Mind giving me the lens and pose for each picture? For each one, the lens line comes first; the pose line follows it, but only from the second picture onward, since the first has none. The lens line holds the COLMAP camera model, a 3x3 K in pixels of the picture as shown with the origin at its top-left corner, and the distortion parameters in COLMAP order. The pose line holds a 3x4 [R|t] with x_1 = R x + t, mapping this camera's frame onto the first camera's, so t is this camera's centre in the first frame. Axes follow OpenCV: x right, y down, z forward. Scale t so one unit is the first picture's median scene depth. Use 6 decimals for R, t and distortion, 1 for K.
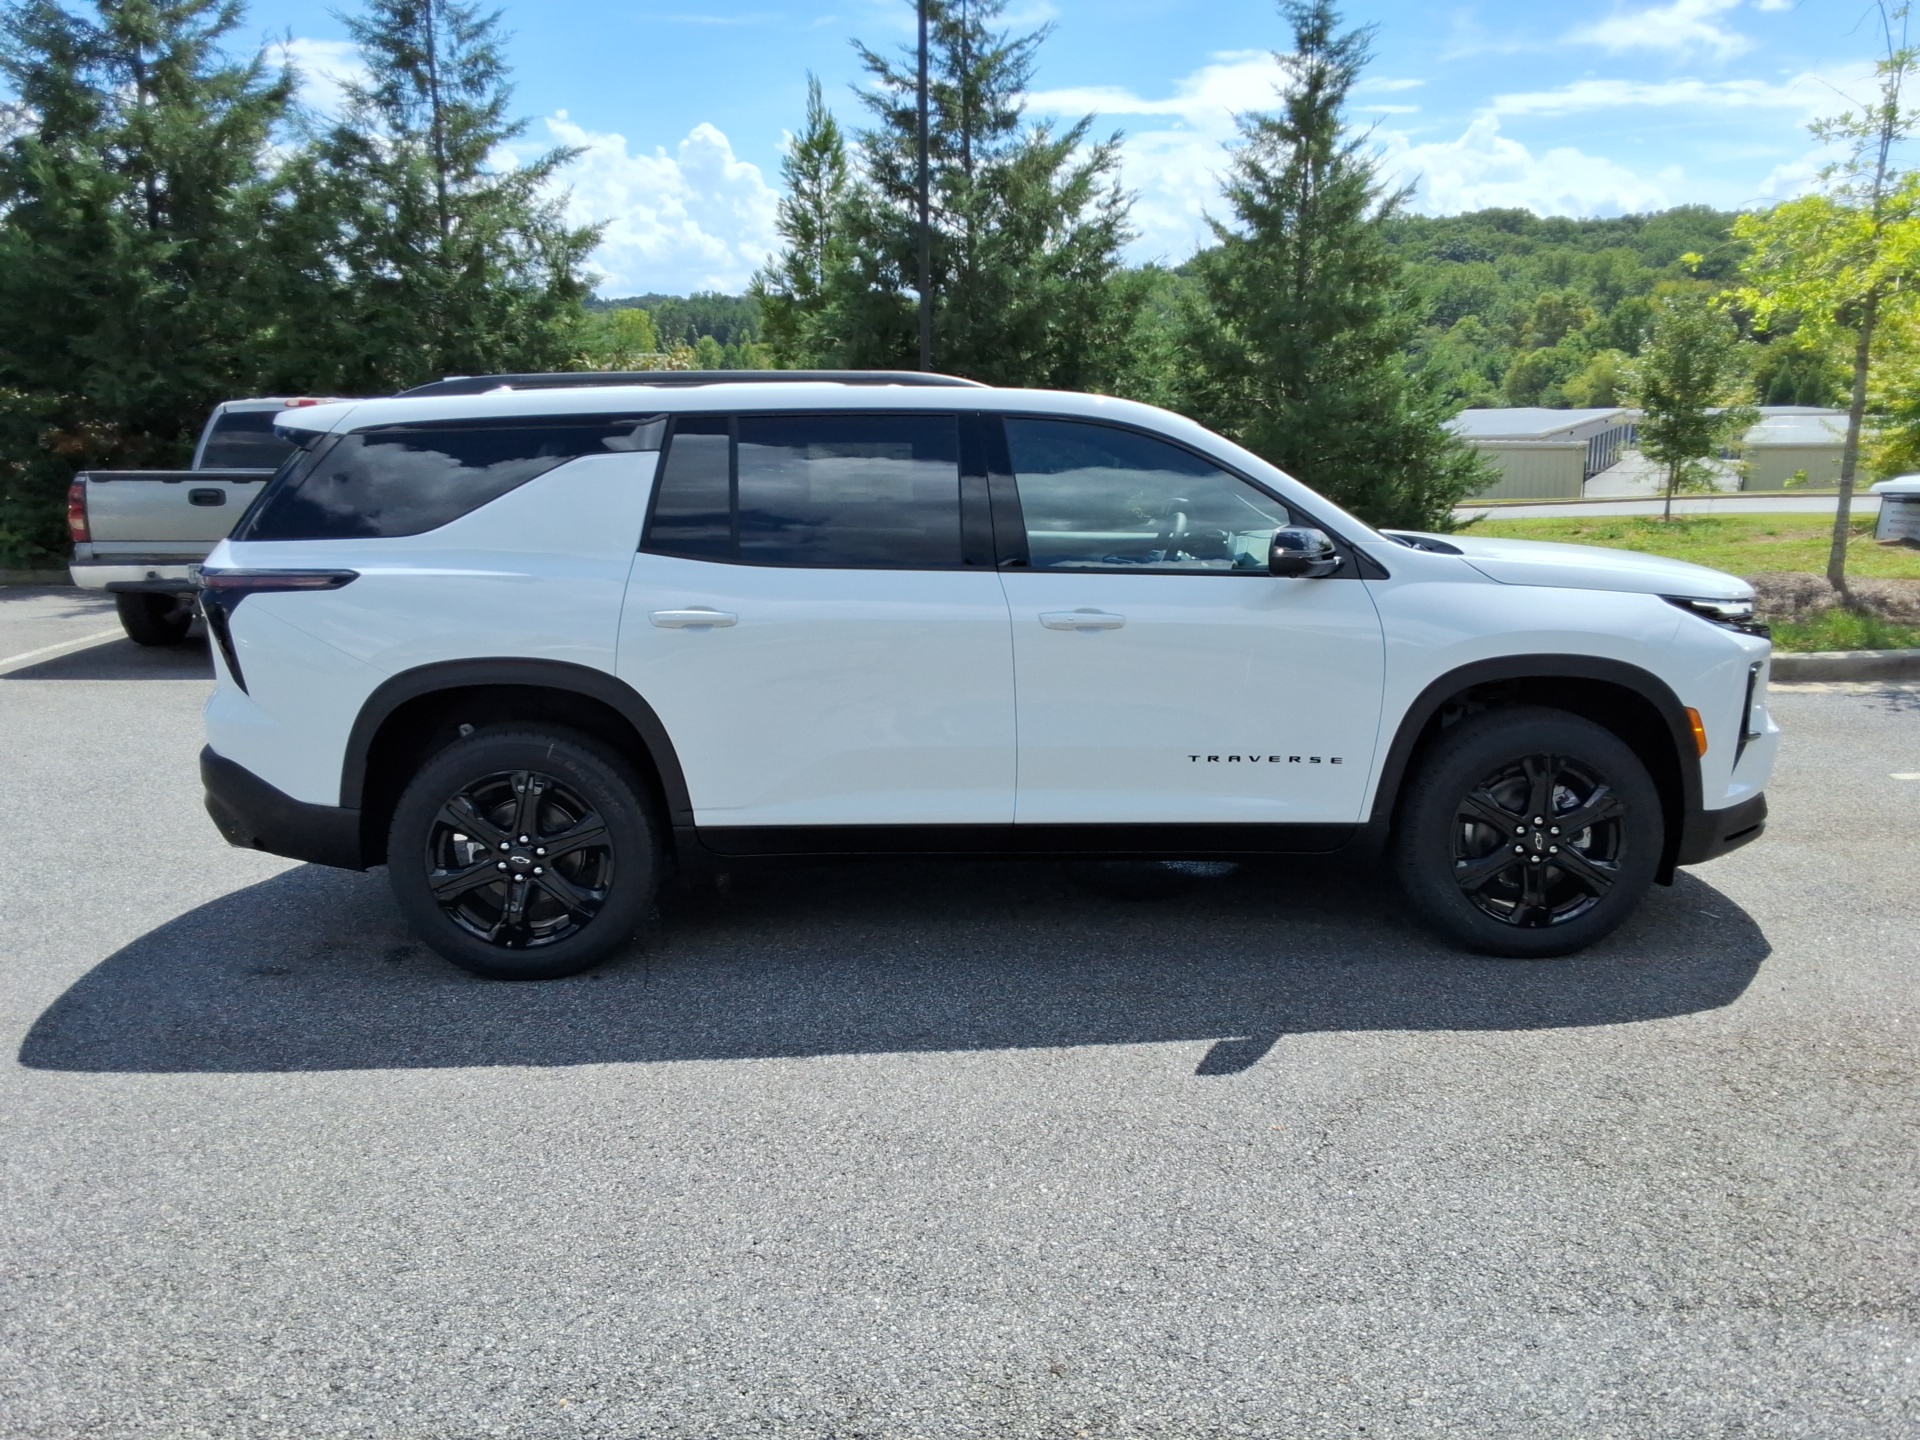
lens RADIAL K [[1542.5, 0, 967.5], [0, 1542.5, 709.0], [0, 0, 1]] dist [0.111878, -0.174215]
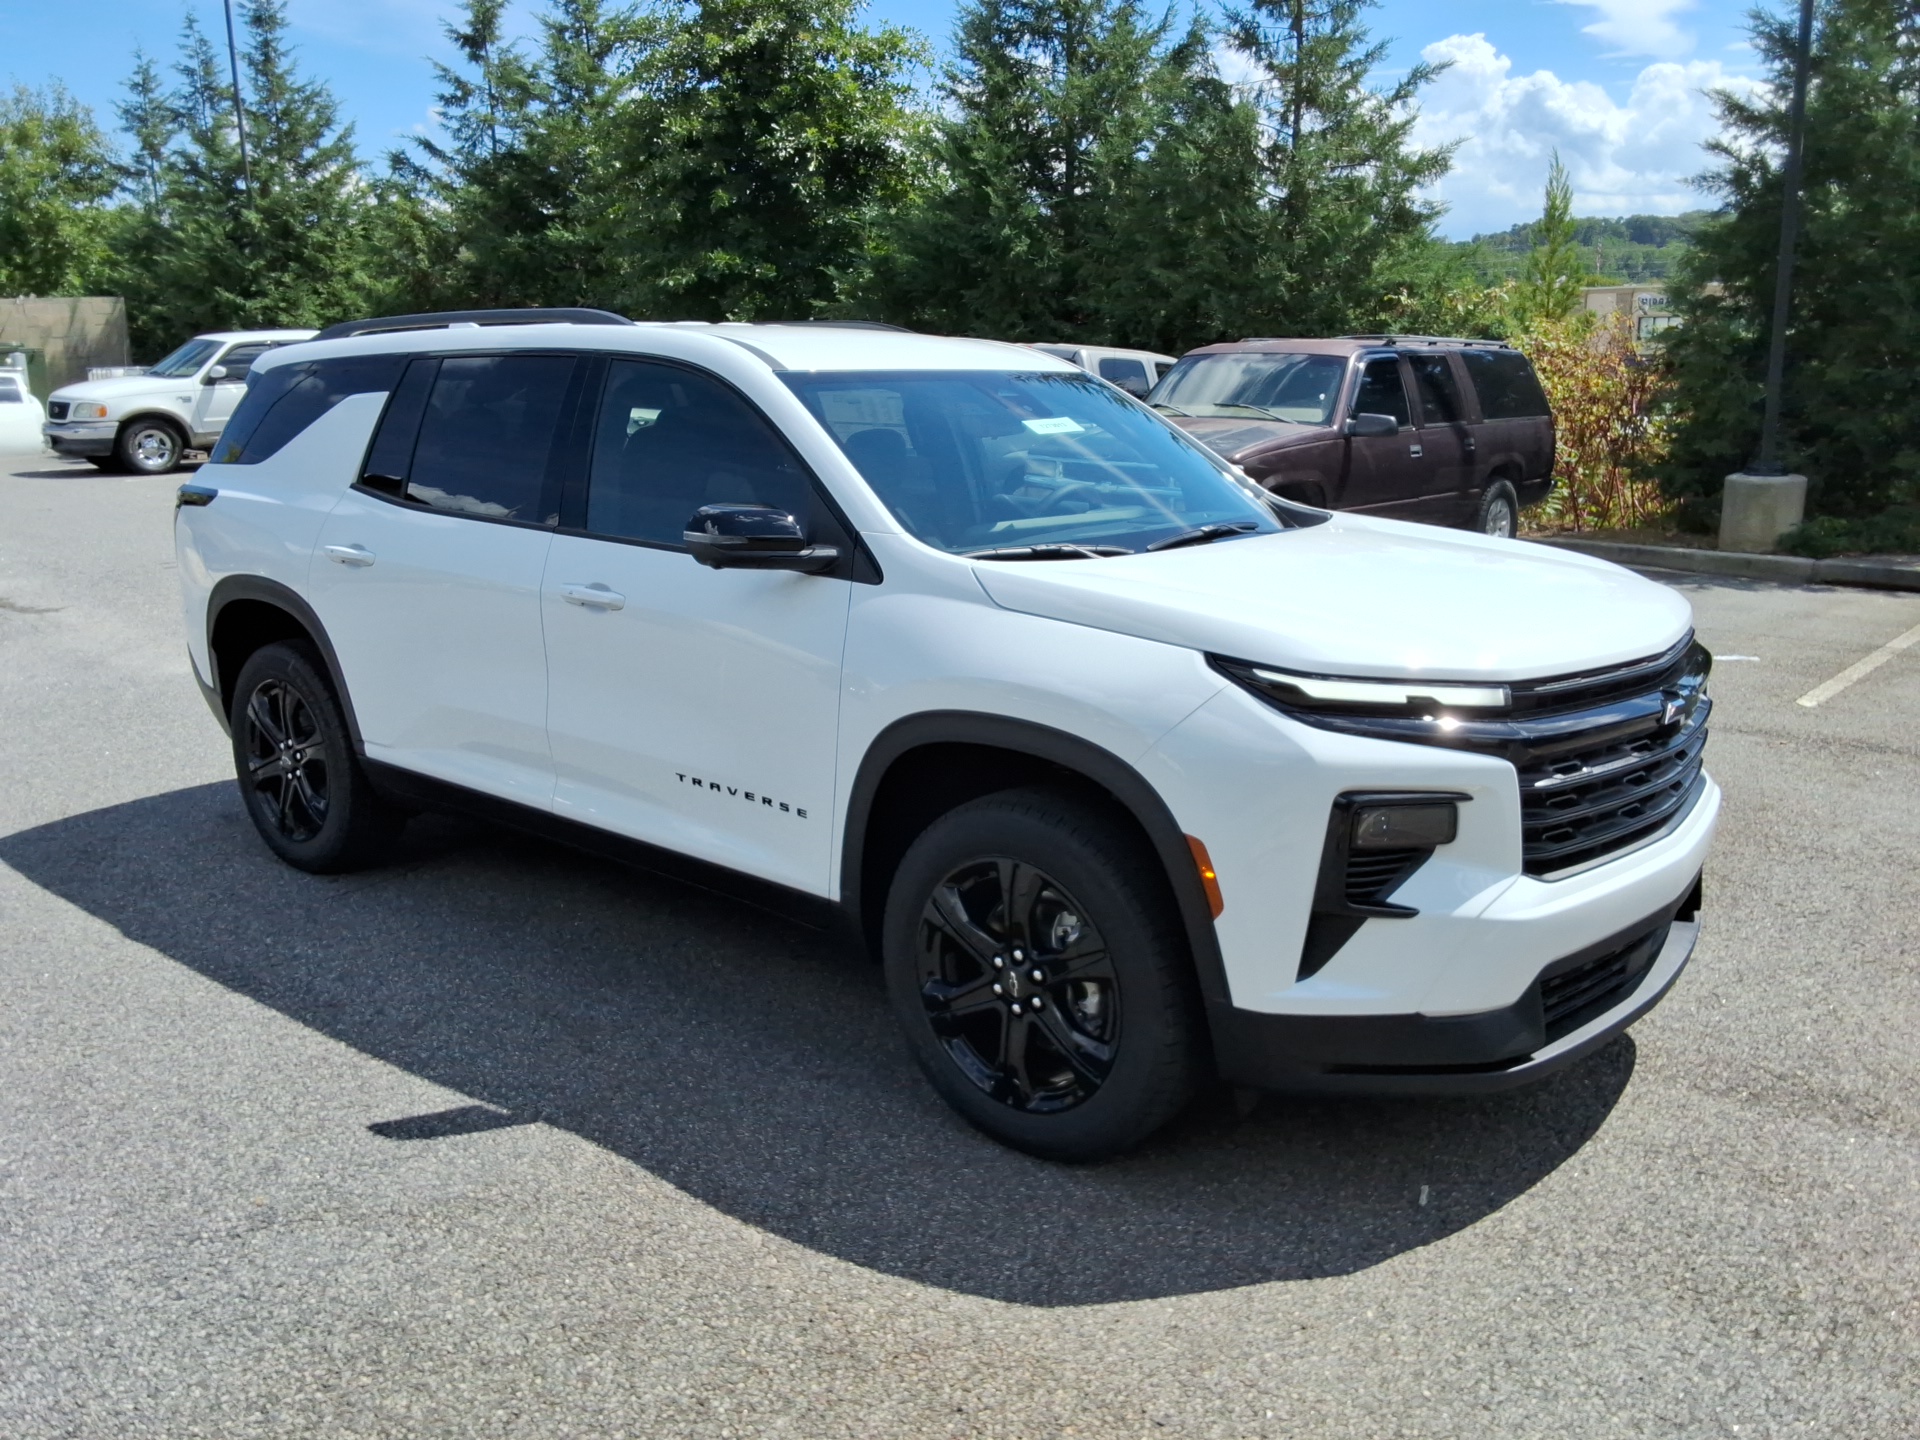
lens RADIAL K [[1542.5, 0, 990.7], [0, 1542.5, 714.7], [0, 0, 1]] dist [0.111878, -0.174215]
pose [[0.739386, 0.150077, -0.656342, 0.787508], [-0.123272, 0.988537, 0.087167, -0.091298], [0.661900, 0.016459, 0.749411, 0.475086]]
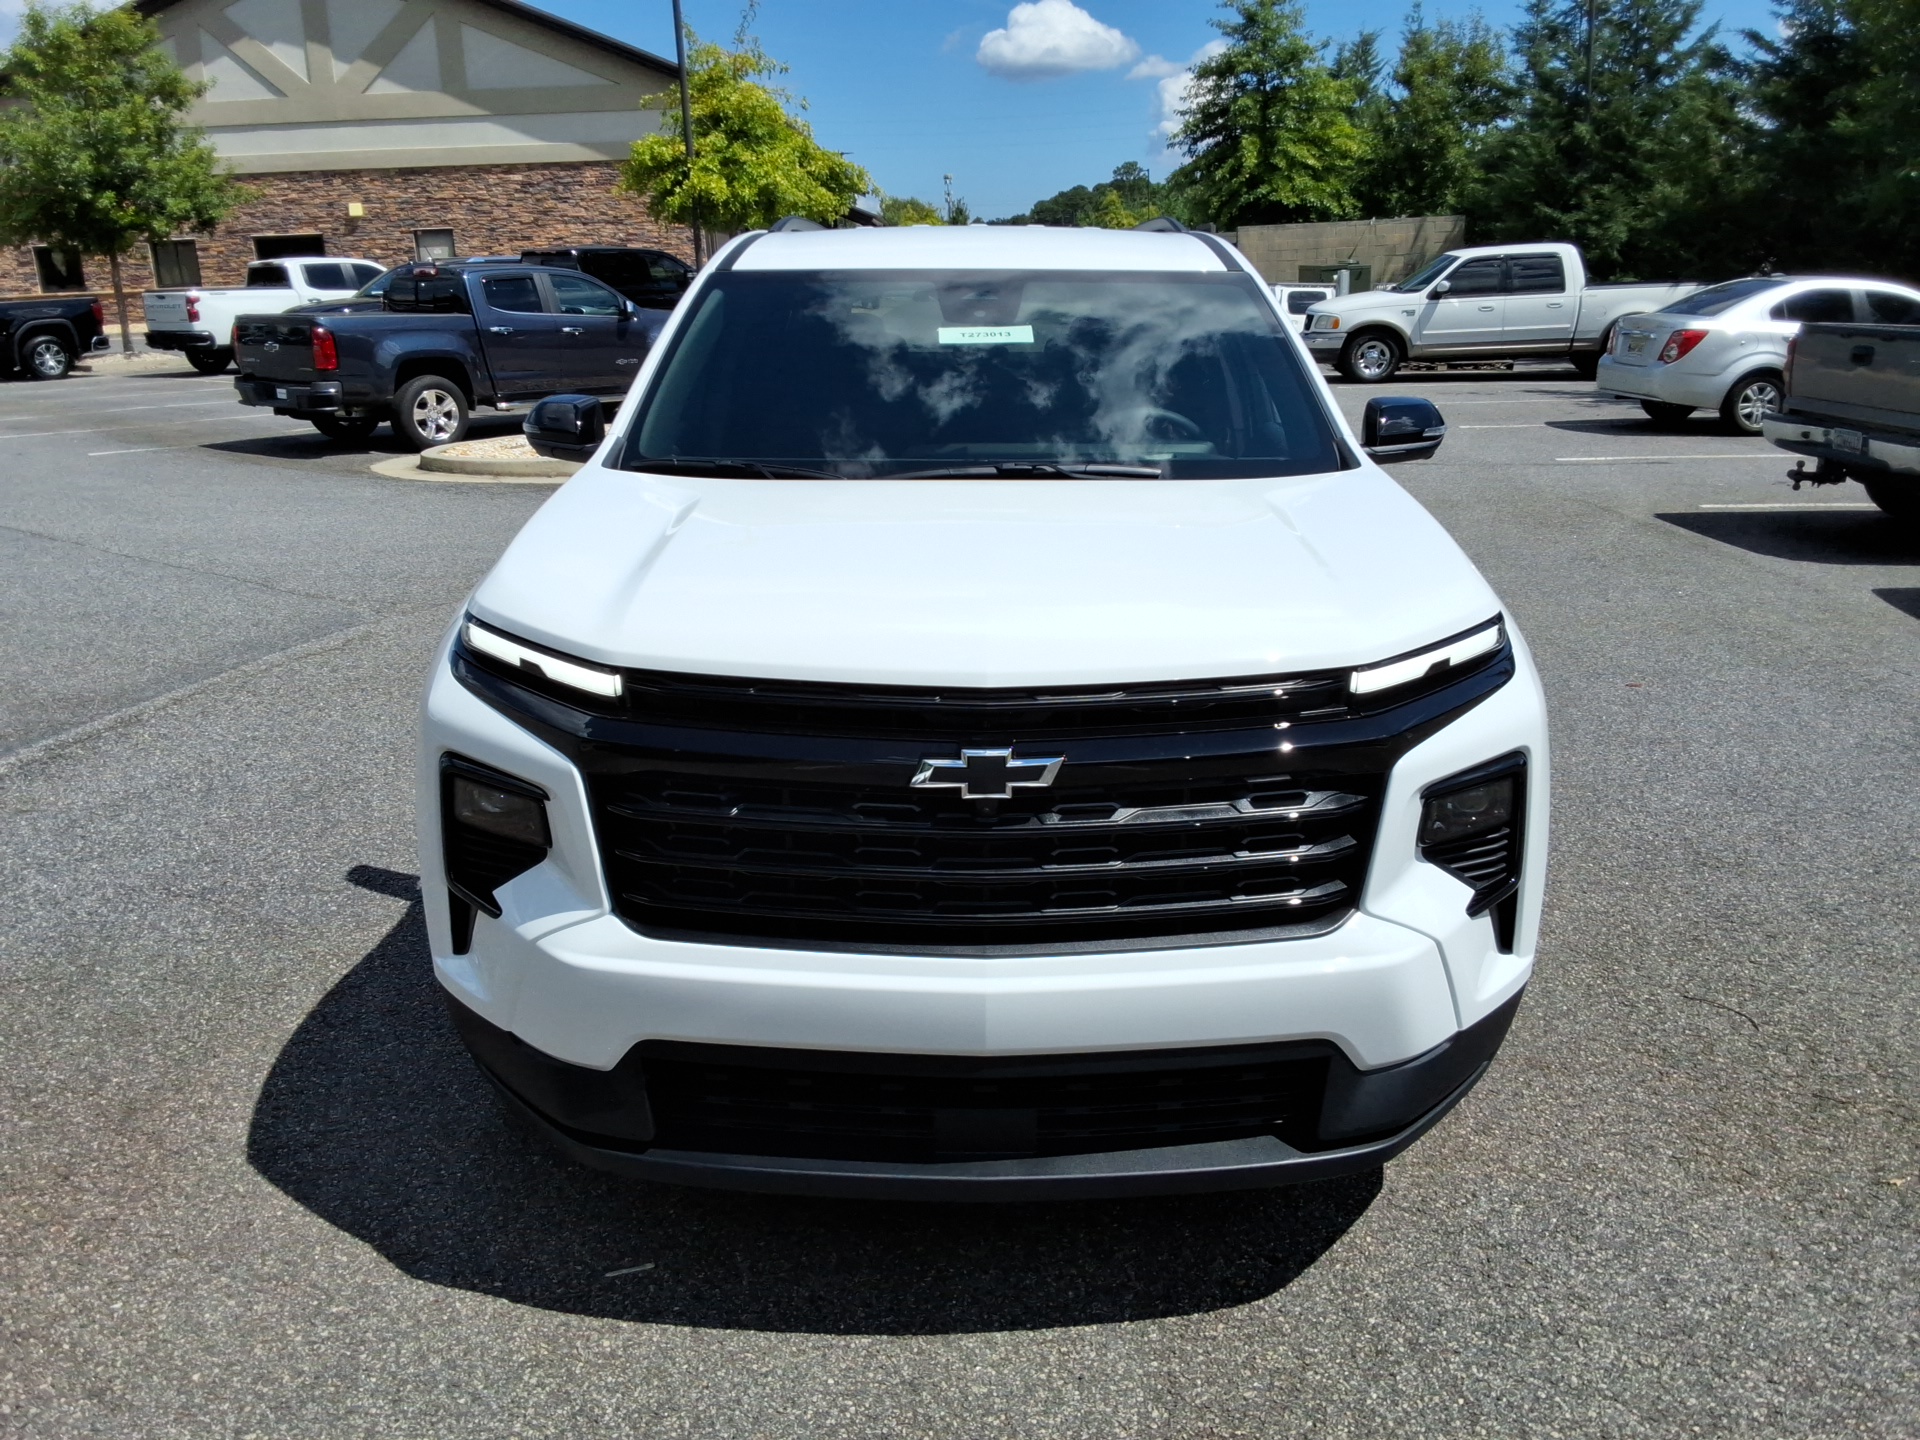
lens RADIAL K [[1542.5, 0, 969.3], [0, 1542.5, 708.7], [0, 0, 1]] dist [0.111878, -0.174215]
pose [[-0.046342, 0.265850, -0.962900, 0.988952], [-0.176583, 0.946575, 0.269842, -0.210495], [0.983194, 0.182537, 0.003078, 1.170613]]
